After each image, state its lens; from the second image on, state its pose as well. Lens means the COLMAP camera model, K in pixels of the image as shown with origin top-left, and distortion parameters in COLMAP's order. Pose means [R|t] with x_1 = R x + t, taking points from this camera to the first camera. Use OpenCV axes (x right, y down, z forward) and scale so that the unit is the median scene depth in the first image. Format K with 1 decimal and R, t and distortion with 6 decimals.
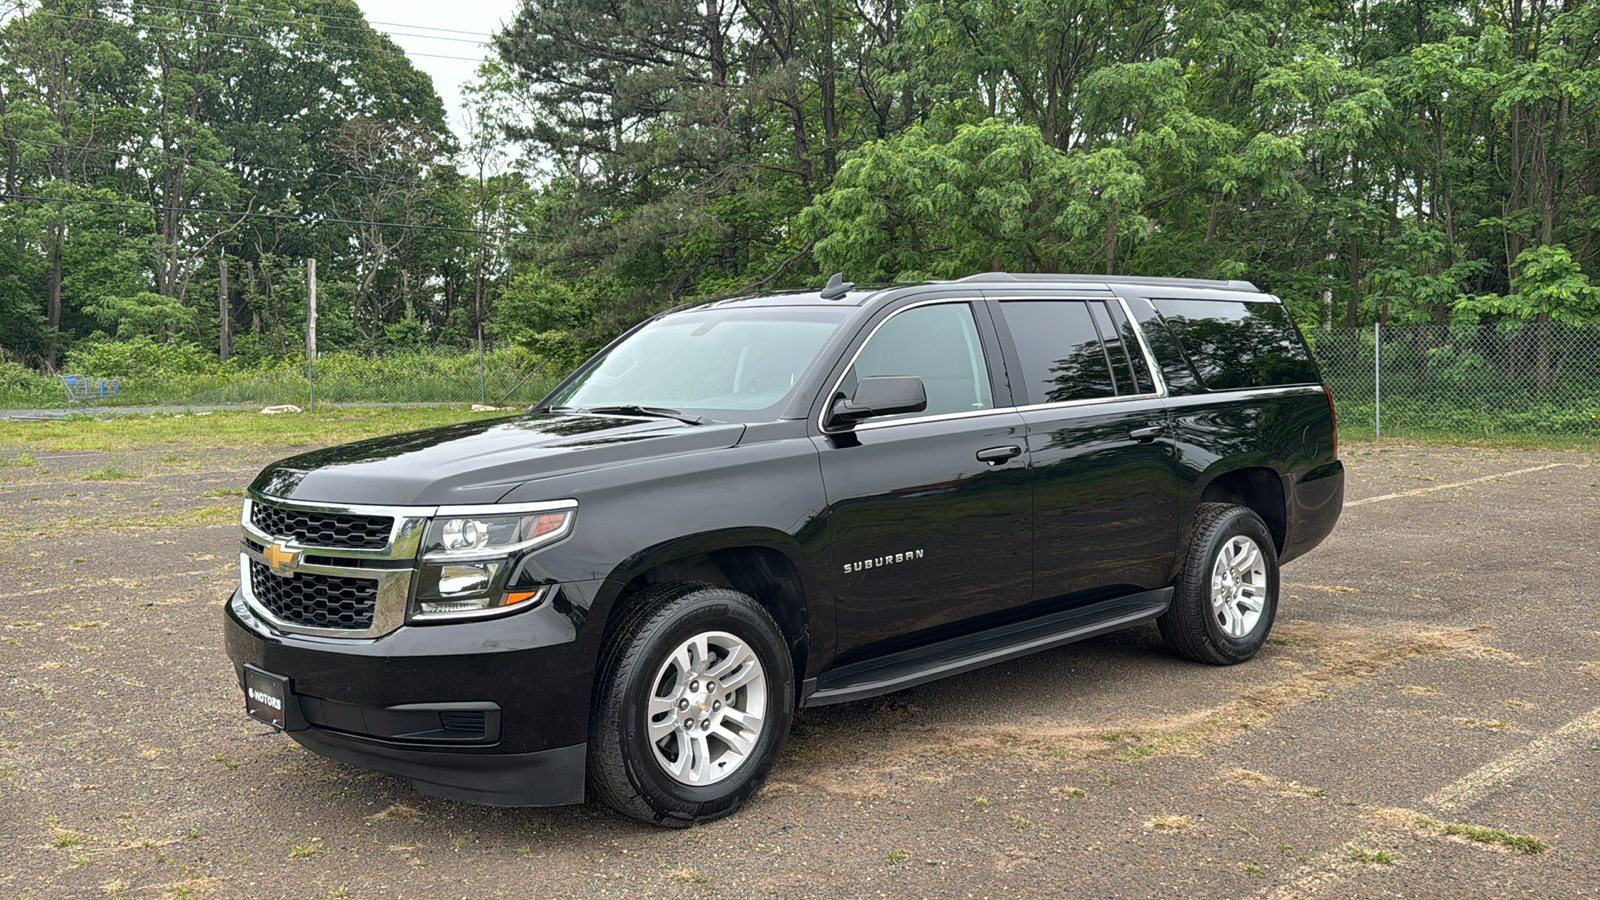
lens RADIAL K [[1359.5, 0, 796.1], [0, 1359.5, 452.4], [0, 0, 1]] dist [0.174084, -0.351823]
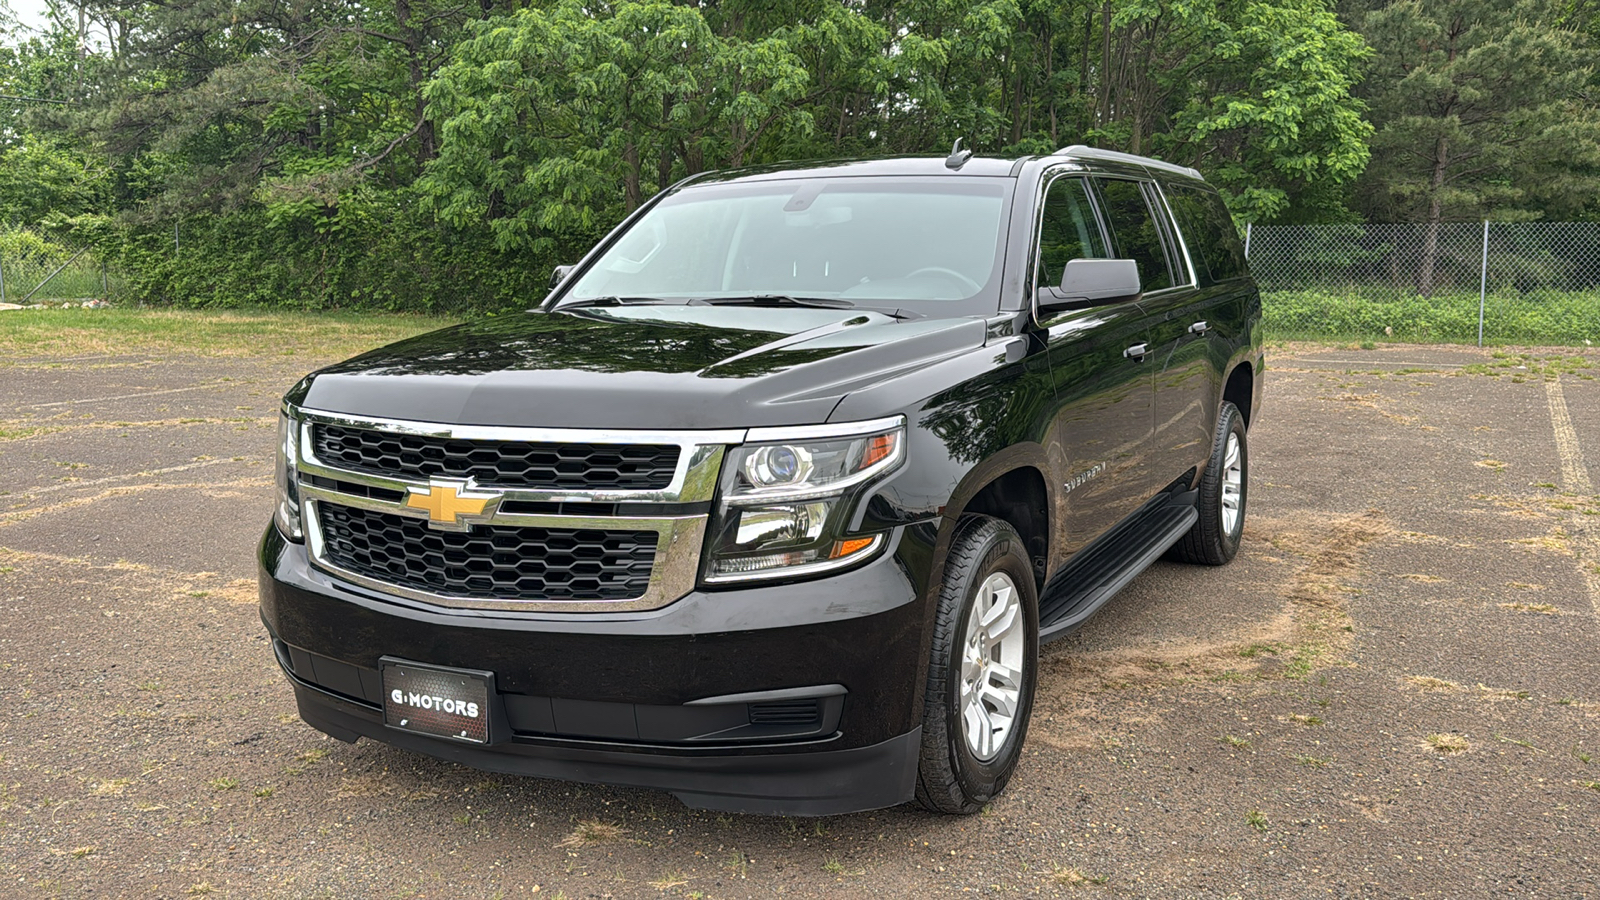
lens RADIAL K [[1361.9, 0, 798.2], [0, 1361.9, 457.2], [0, 0, 1]] dist [0.152339, -0.280067]
pose [[0.942205, -0.036776, 0.333012, -0.387076], [0.011707, 0.996964, 0.076979, -0.001326], [-0.334832, -0.068631, 0.939775, 0.244342]]
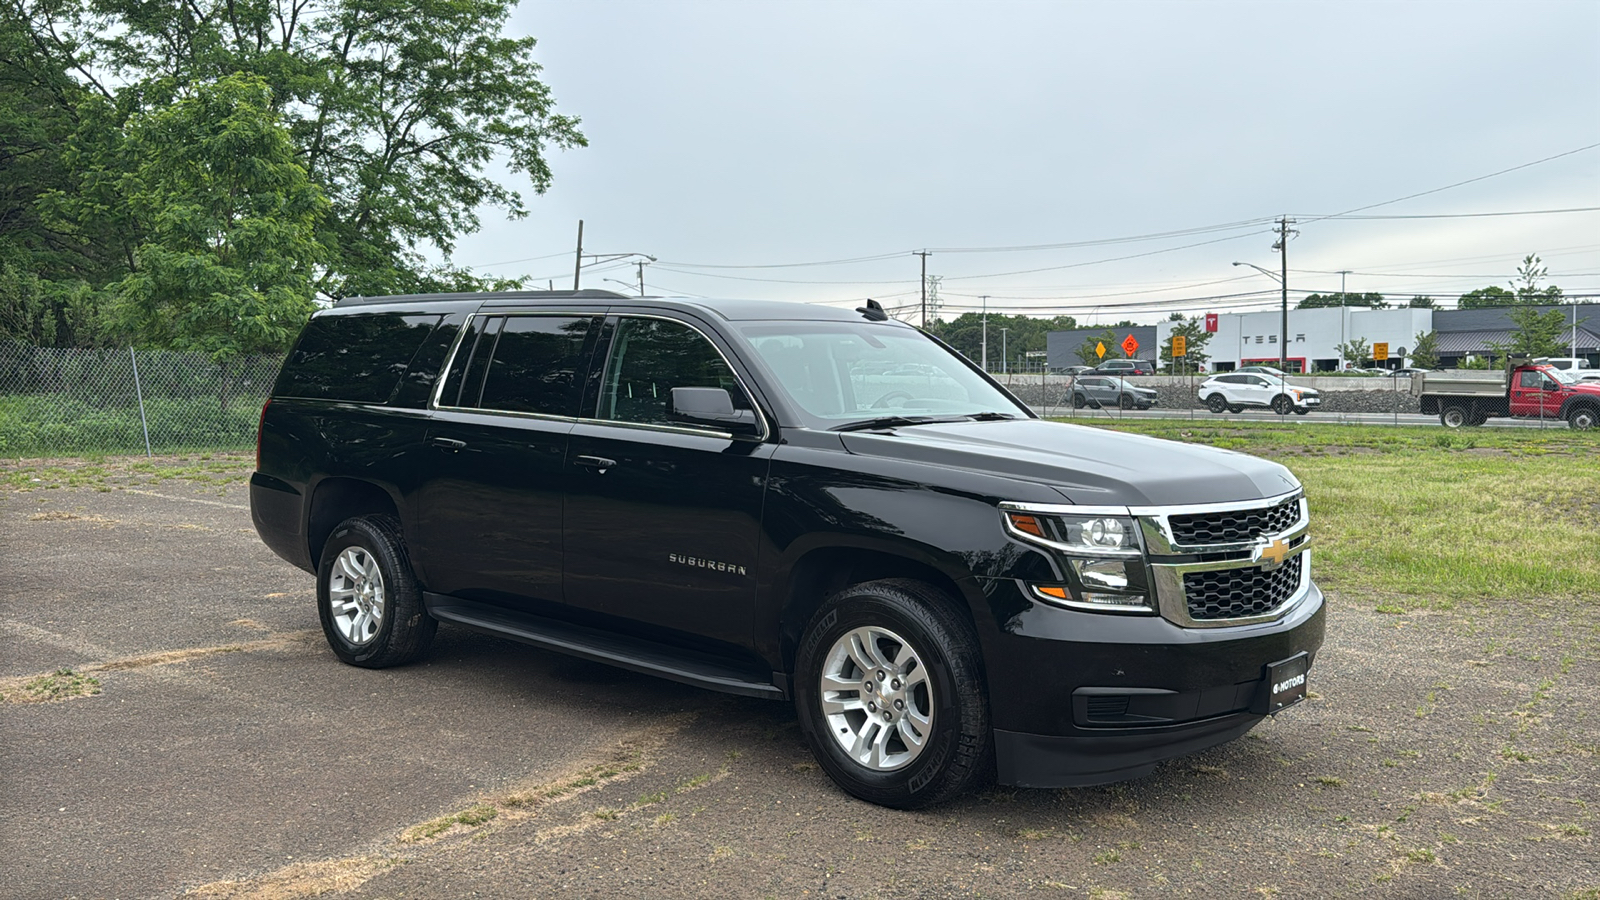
lens RADIAL K [[1359.5, 0, 796.1], [0, 1359.5, 452.4], [0, 0, 1]] dist [0.174084, -0.351823]
pose [[-0.094989, -0.039234, 0.994705, -1.242096], [0.052576, 0.997631, 0.044370, -0.061035], [-0.994089, 0.056513, -0.092701, 1.295571]]
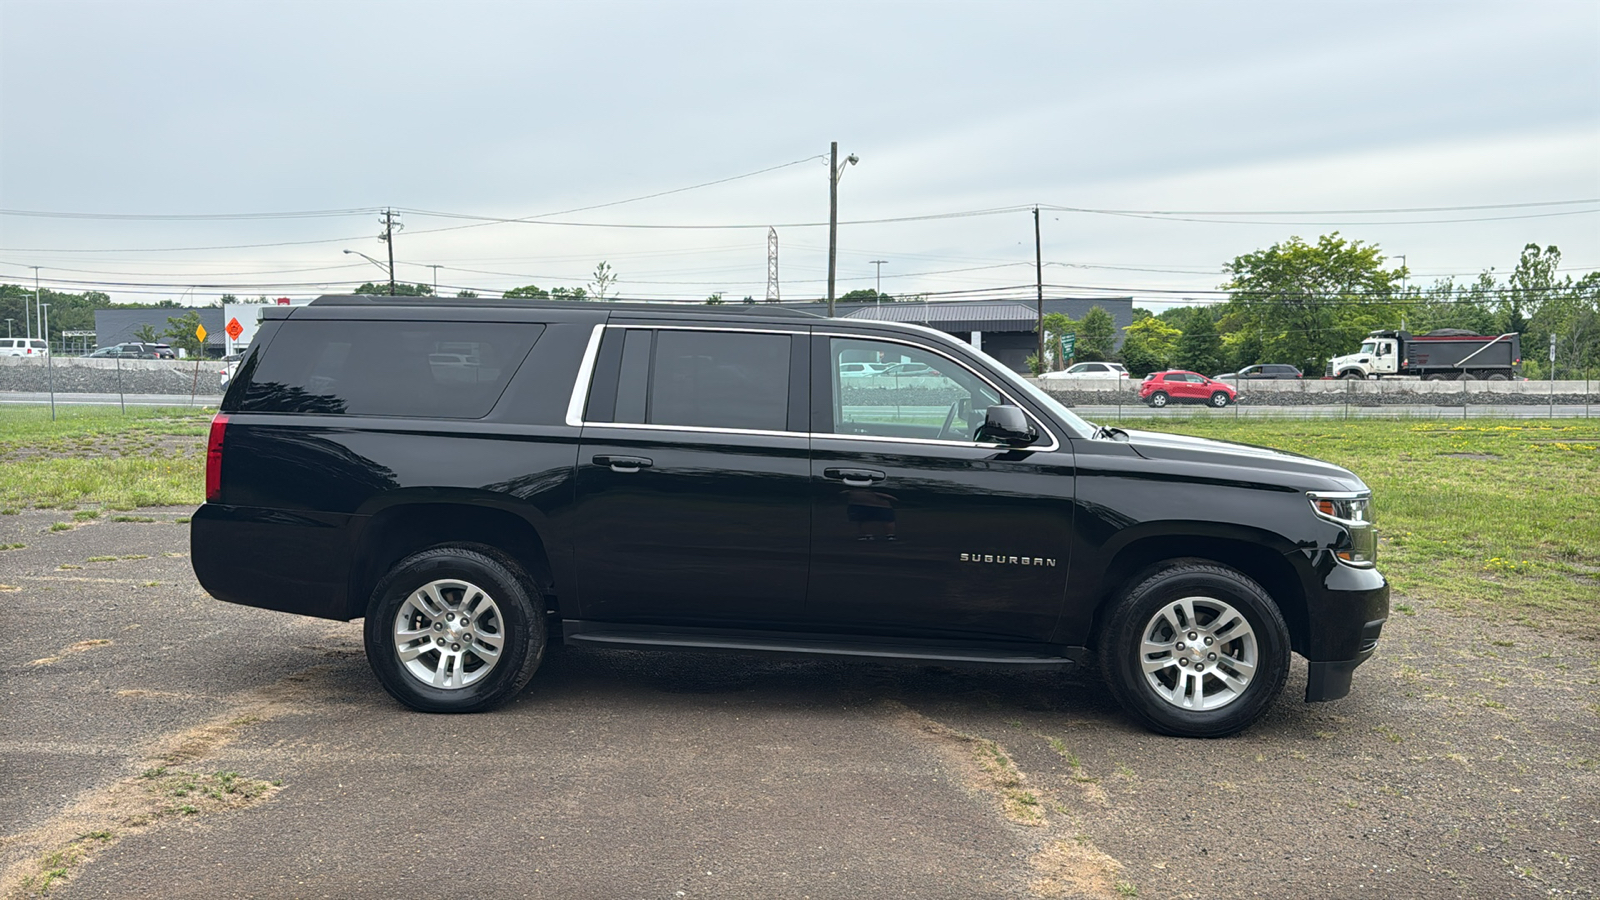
lens RADIAL K [[1371.8, 0, 791.1], [0, 1371.8, 454.1], [0, 0, 1]] dist [0.133618, -0.239209]
pose [[-0.694624, -0.037137, 0.718413, -0.925552], [0.036072, 0.995612, 0.086344, -0.133617], [-0.718468, 0.085891, -0.690237, 2.220946]]
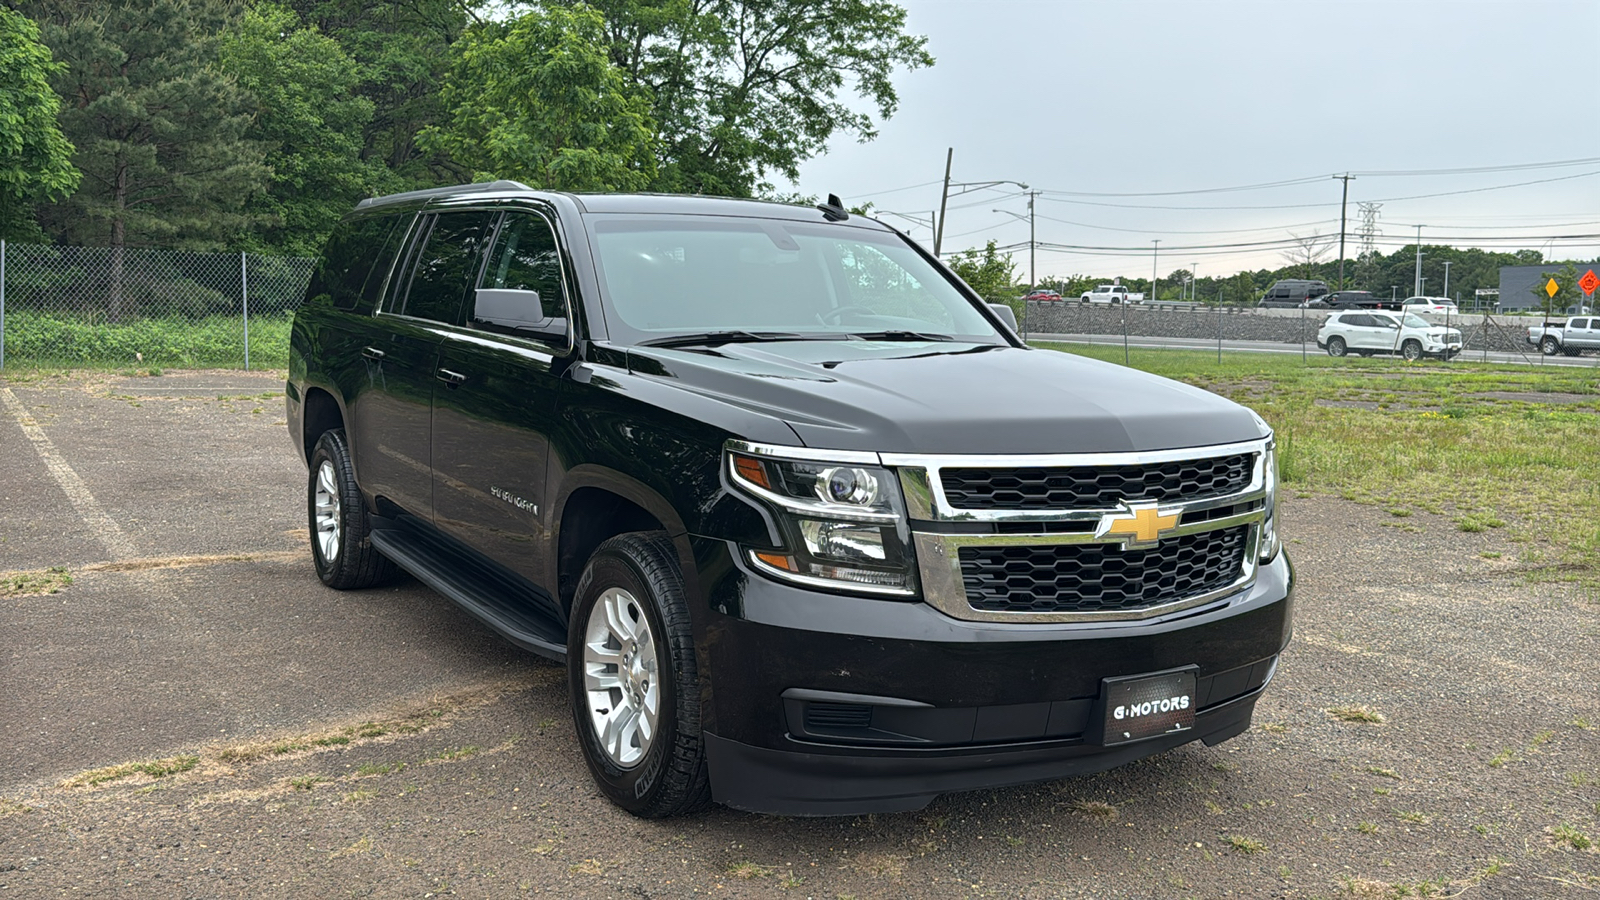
lens RADIAL K [[1371.8, 0, 791.1], [0, 1371.8, 454.1], [0, 0, 1]] dist [0.133618, -0.239209]
pose [[0.198119, -0.084180, 0.976557, -1.035773], [0.028611, 0.996377, 0.080084, -0.029205], [-0.979760, 0.012074, 0.199810, 0.917695]]
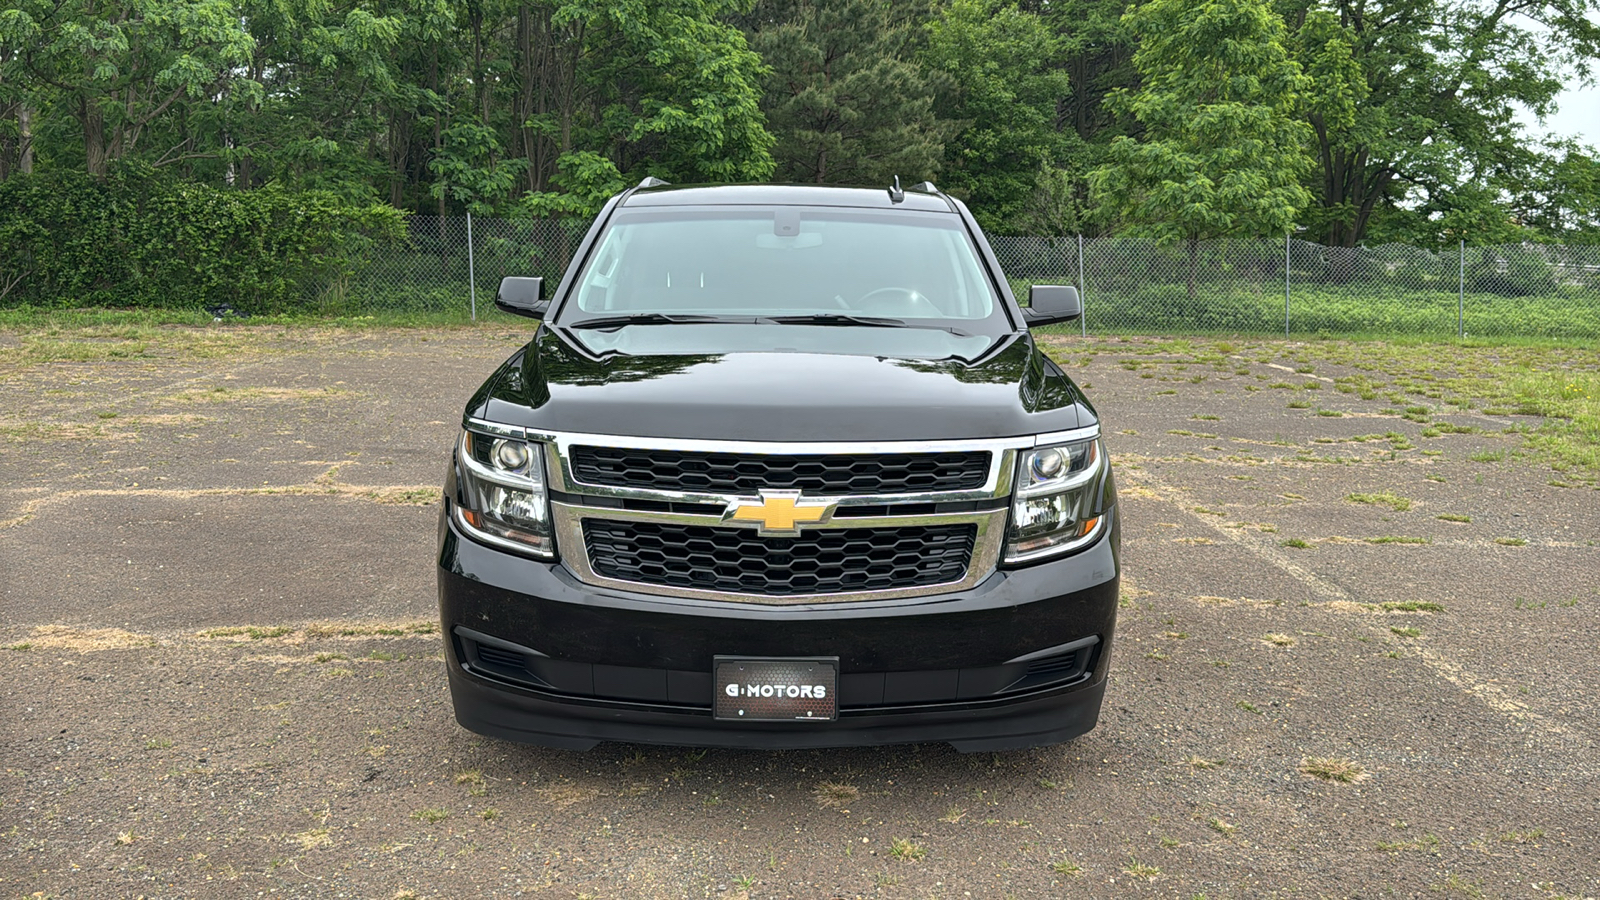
lens RADIAL K [[1361.9, 0, 798.2], [0, 1361.9, 457.2], [0, 0, 1]] dist [0.152339, -0.280067]
pose [[0.678930, -0.084307, 0.729346, -0.829106], [0.018014, 0.994999, 0.098246, -0.030559], [-0.733982, -0.053564, 0.677054, 0.406943]]
